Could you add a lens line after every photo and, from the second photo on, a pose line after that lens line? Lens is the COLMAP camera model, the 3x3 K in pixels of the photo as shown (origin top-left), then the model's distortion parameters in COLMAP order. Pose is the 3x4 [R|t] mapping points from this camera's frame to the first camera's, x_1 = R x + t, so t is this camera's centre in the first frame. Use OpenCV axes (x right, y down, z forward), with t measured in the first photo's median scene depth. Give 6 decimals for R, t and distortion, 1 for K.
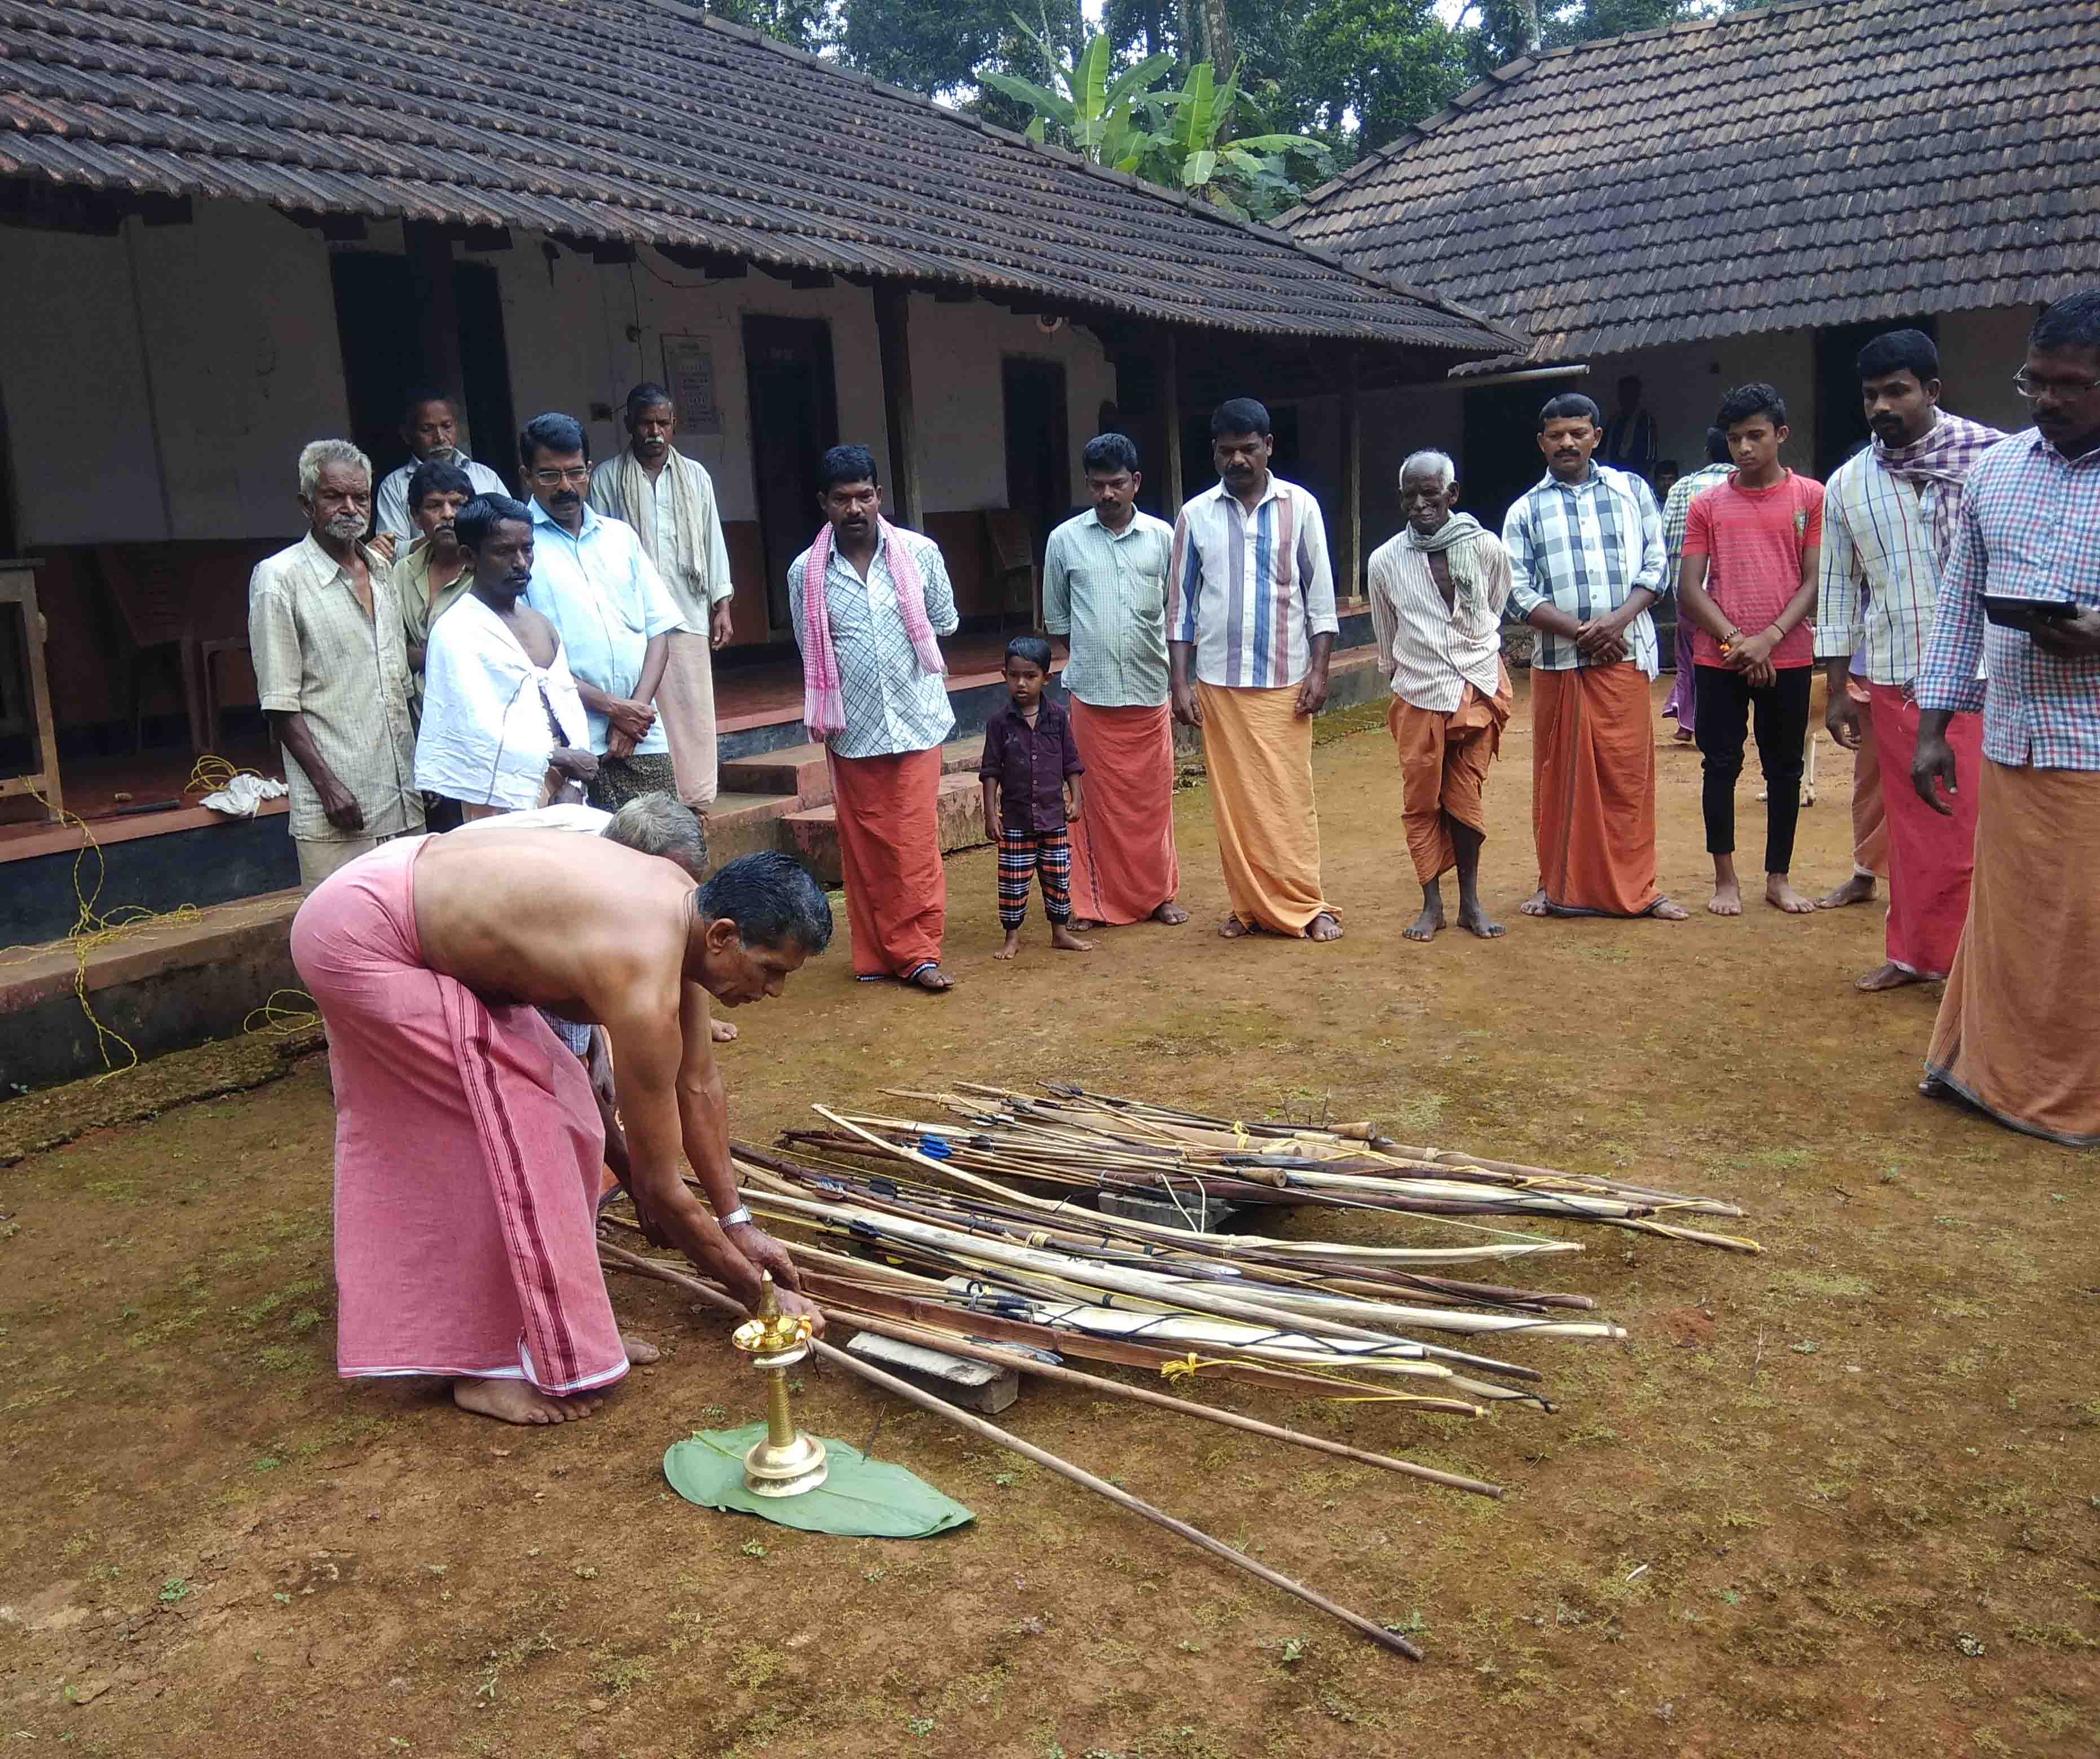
lens RADIAL K [[1825.2, 0, 928.8], [0, 1825.2, 847.9], [0, 0, 1]] dist [0.072666, -0.100920]
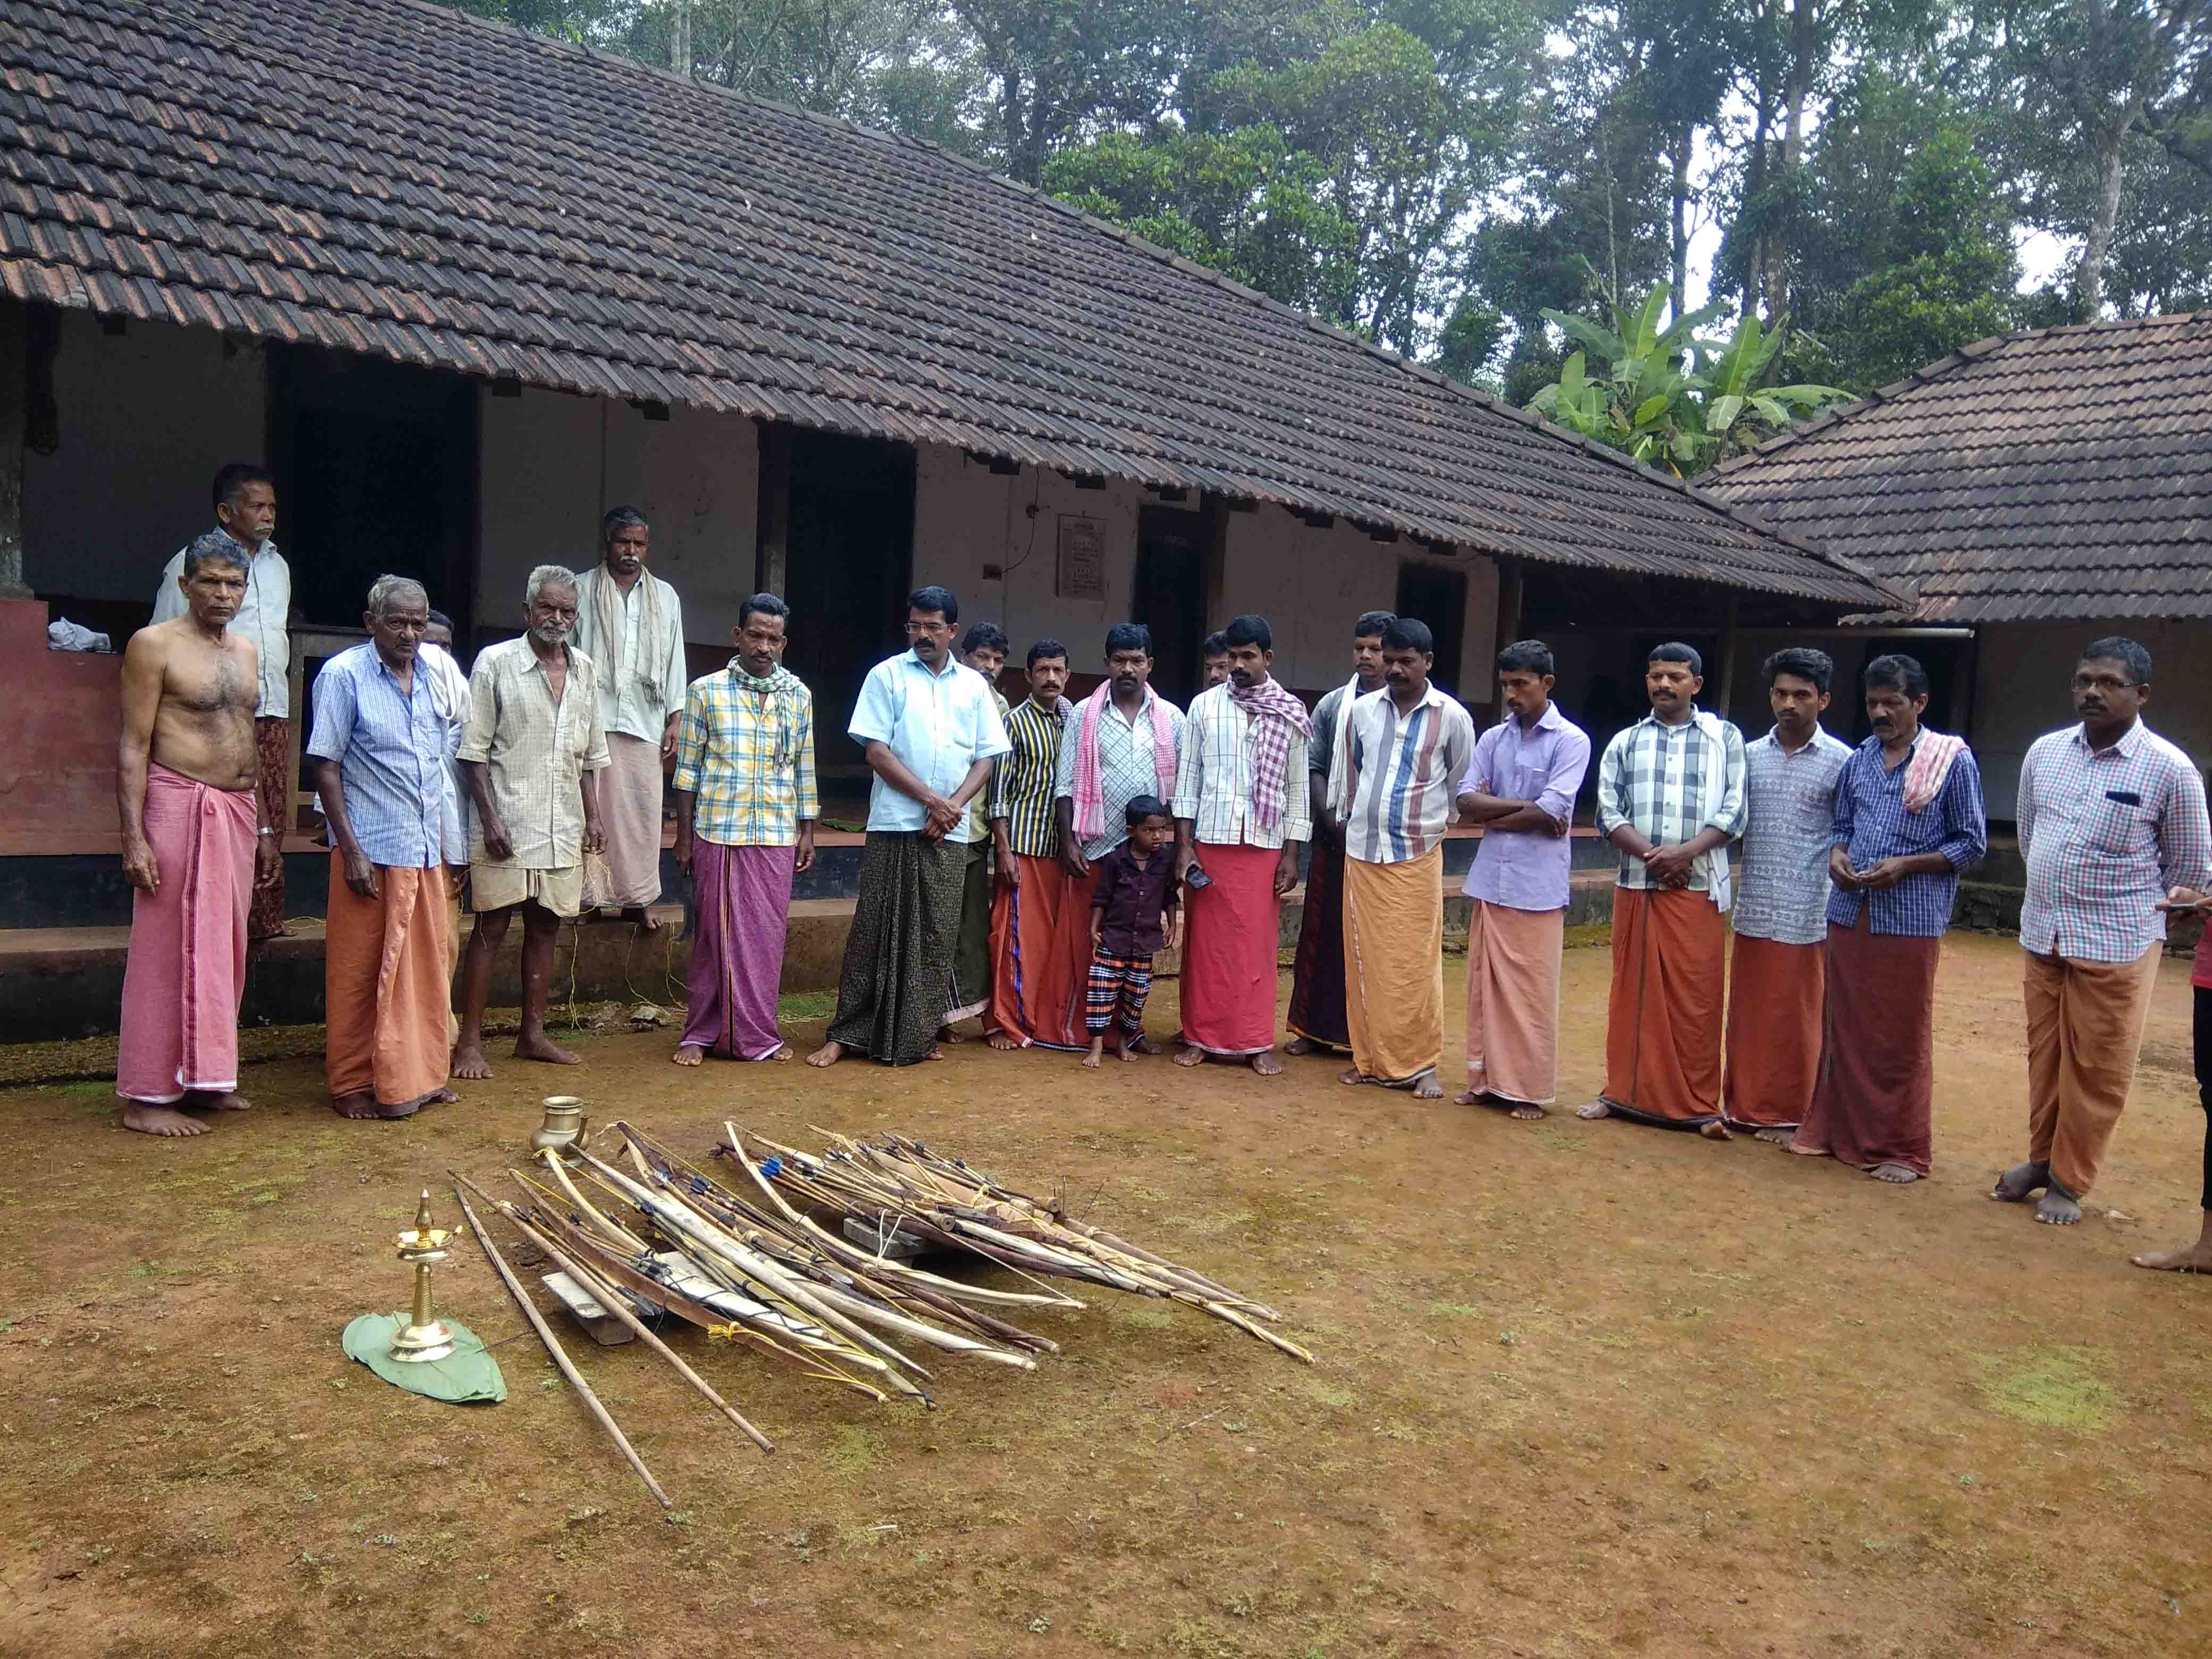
lens RADIAL K [[1705.0, 0, 1101.7], [0, 1705.0, 828.7], [0, 0, 1]] dist [0.097185, -0.149858]
pose [[0.962034, 0.137786, -0.235597, 0.349990], [-0.159421, 0.984335, -0.075301, -0.006692], [0.221531, 0.110001, 0.968929, -0.077783]]
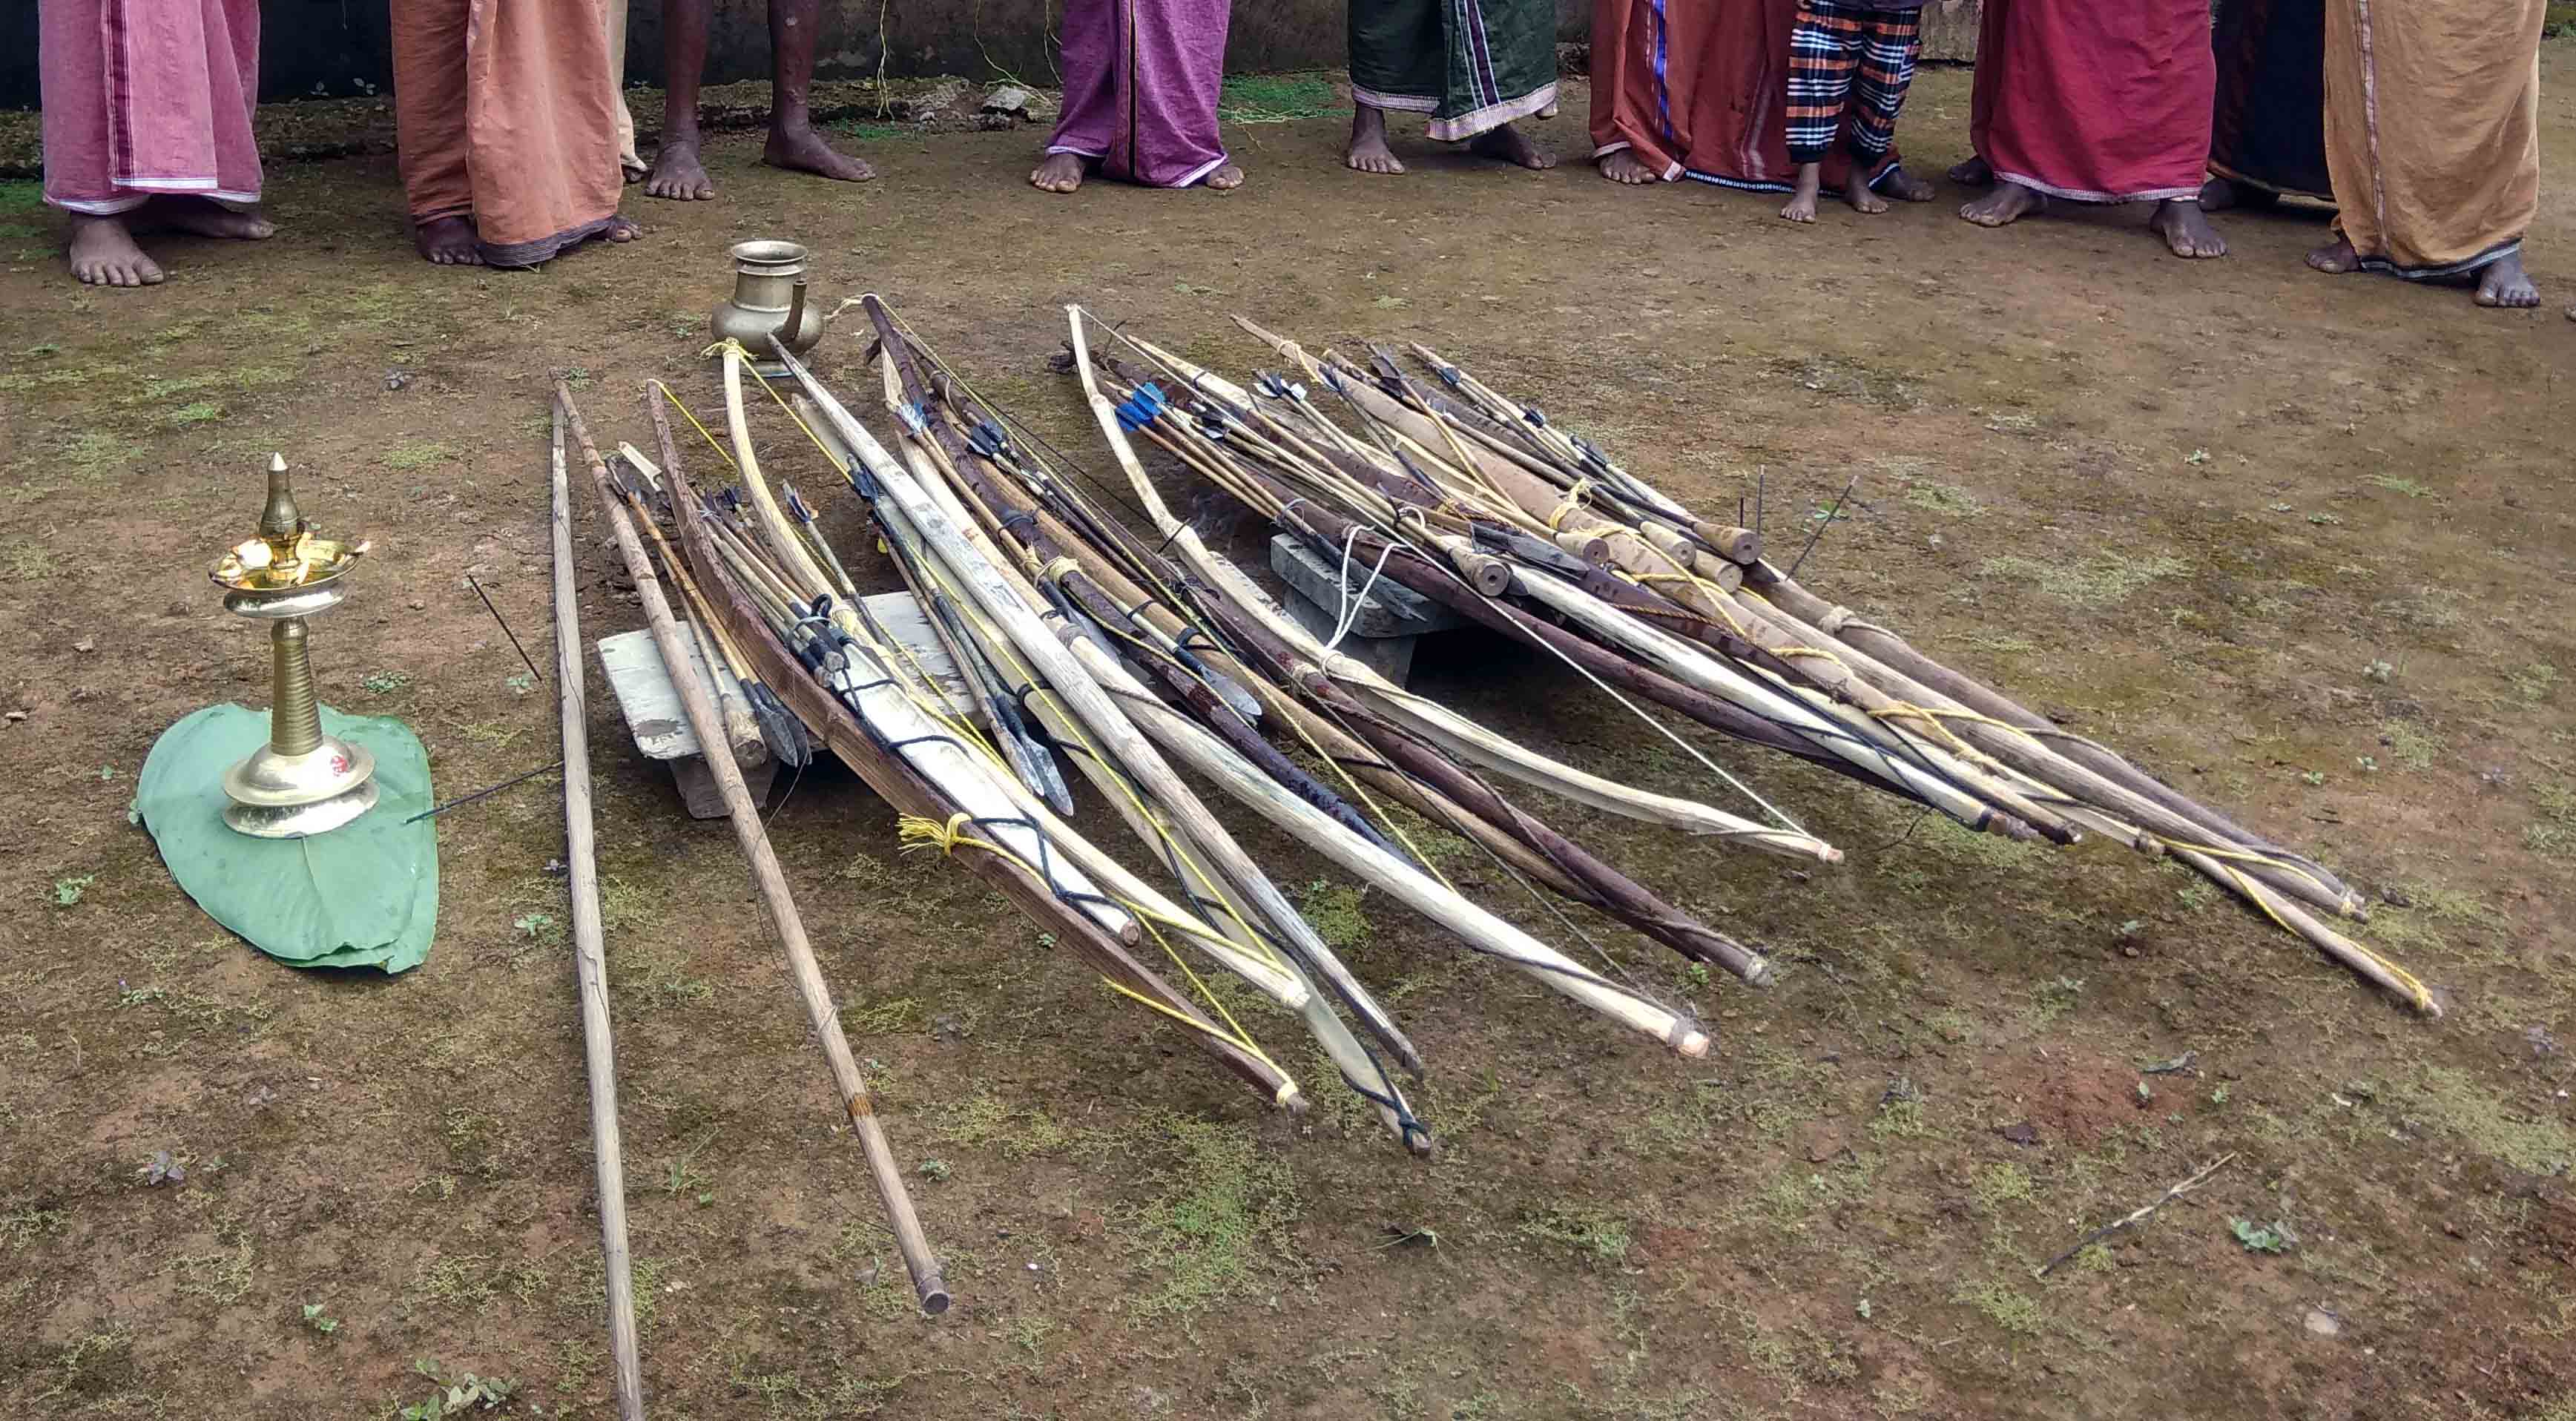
lens RADIAL K [[2384.9, 0, 1285.8], [0, 2384.9, 300.9], [0, 0, 1]] dist [0.066092, -0.058839]
pose [[0.895288, 0.216668, -0.389248, 0.258489], [-0.177884, 0.974948, 0.133545, 0.014605], [0.408431, -0.050320, 0.911401, 0.238757]]
